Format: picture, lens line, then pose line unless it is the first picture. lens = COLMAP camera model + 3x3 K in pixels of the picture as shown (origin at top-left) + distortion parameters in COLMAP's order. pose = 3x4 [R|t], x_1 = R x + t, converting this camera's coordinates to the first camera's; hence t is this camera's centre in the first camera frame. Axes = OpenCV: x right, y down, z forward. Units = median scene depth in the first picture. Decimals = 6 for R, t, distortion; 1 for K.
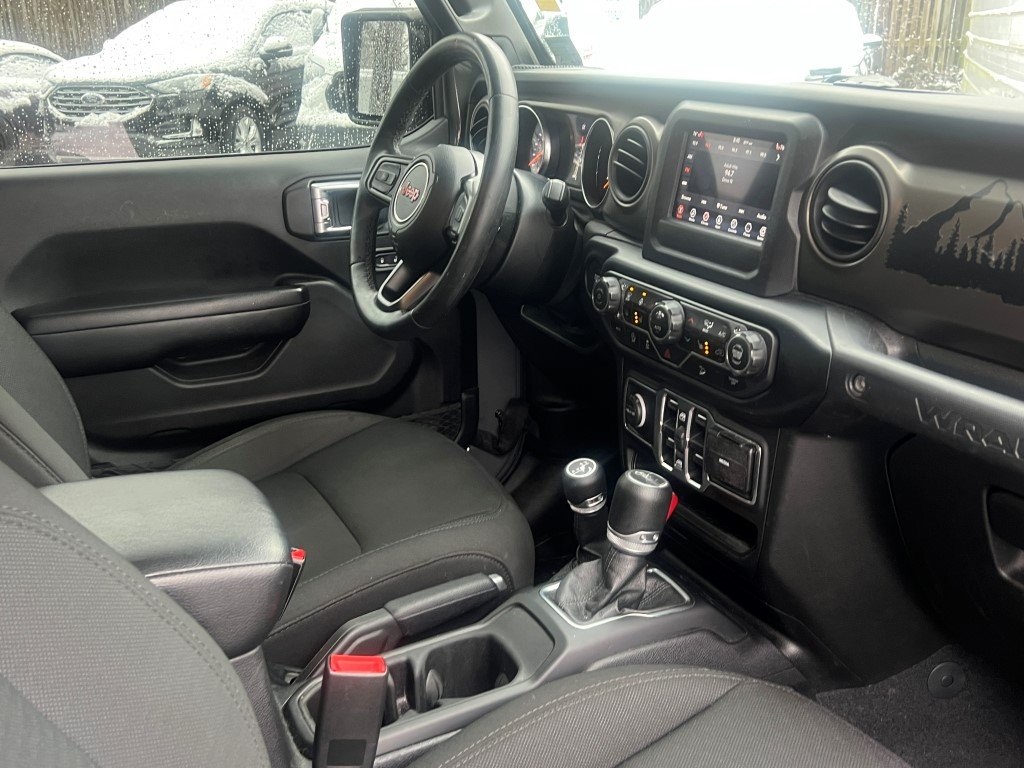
lens RADIAL K [[1045.1, 0, 512.0], [0, 1045.1, 384.0], [0, 0, 1]] dist [0.176552, -0.418729]
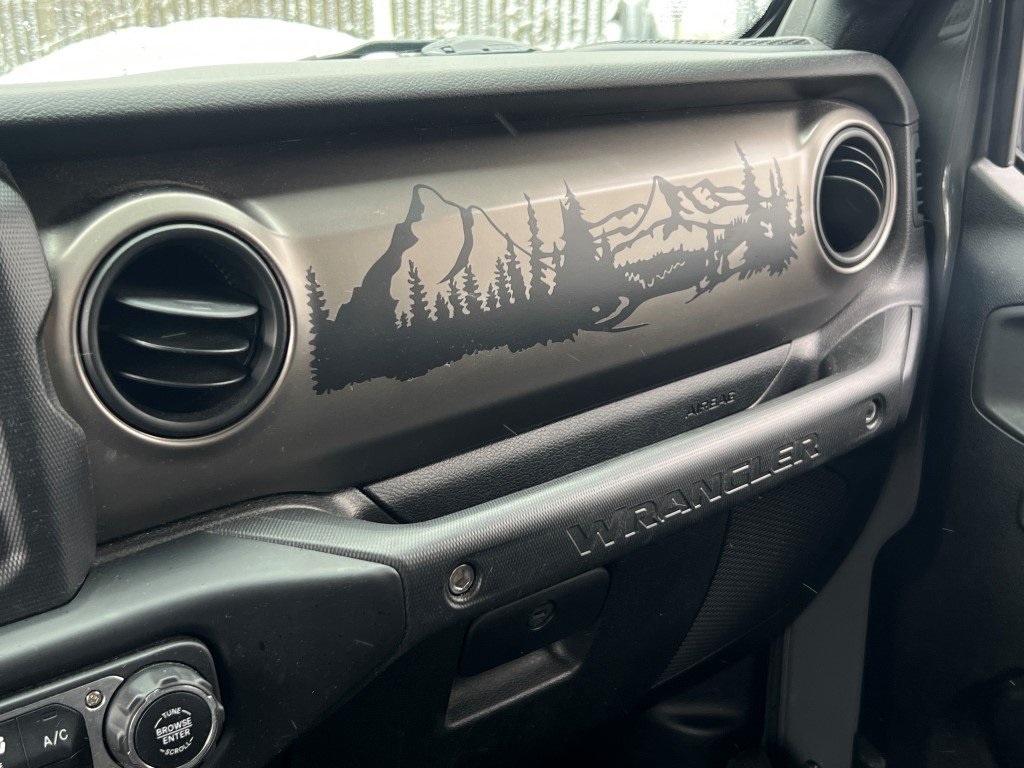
lens RADIAL K [[1210.1, 0, 512.0], [0, 1210.1, 384.0], [0, 0, 1]] dist [0.203836, -0.537197]
pose [[-0.169536, -0.321372, 0.931653, -0.205058], [0.343009, 0.866991, 0.361485, -0.264958], [-0.923906, 0.380850, -0.036752, 0.817389]]
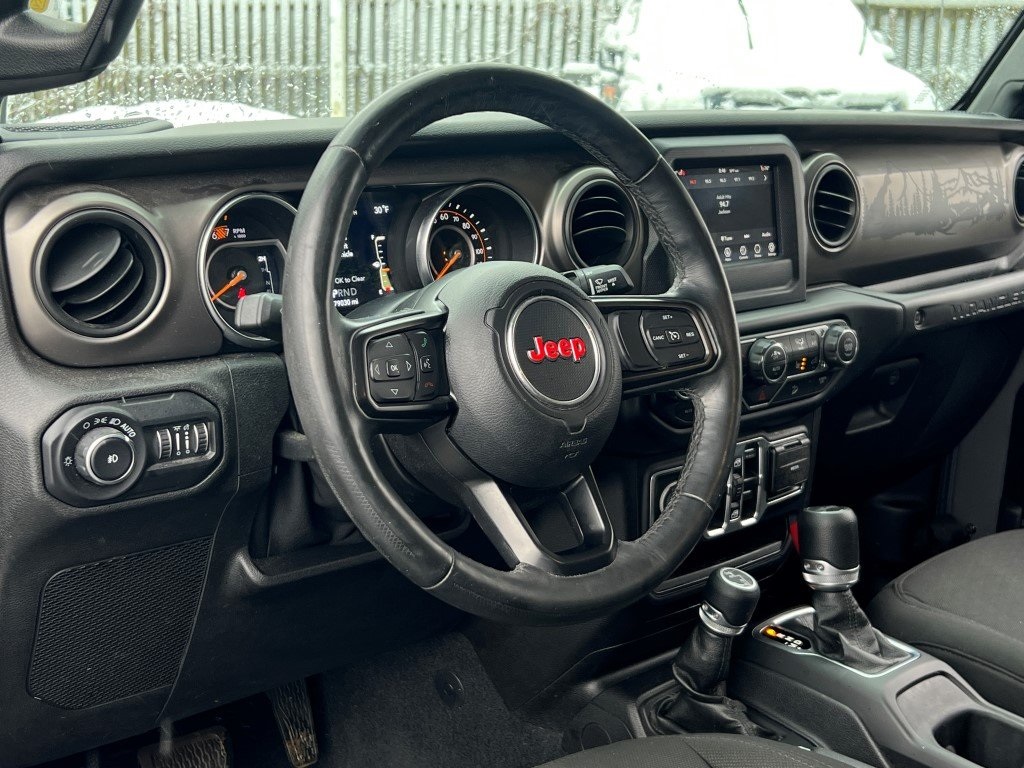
lens RADIAL K [[1275.7, 0, 512.0], [0, 1275.7, 384.0], [0, 0, 1]] dist [0.123817, -0.362014]
pose [[-0.241134, -0.248395, 0.938165, -0.943292], [0.294713, 0.902298, 0.314648, -0.504475], [-0.924661, 0.352362, -0.144370, 1.484988]]
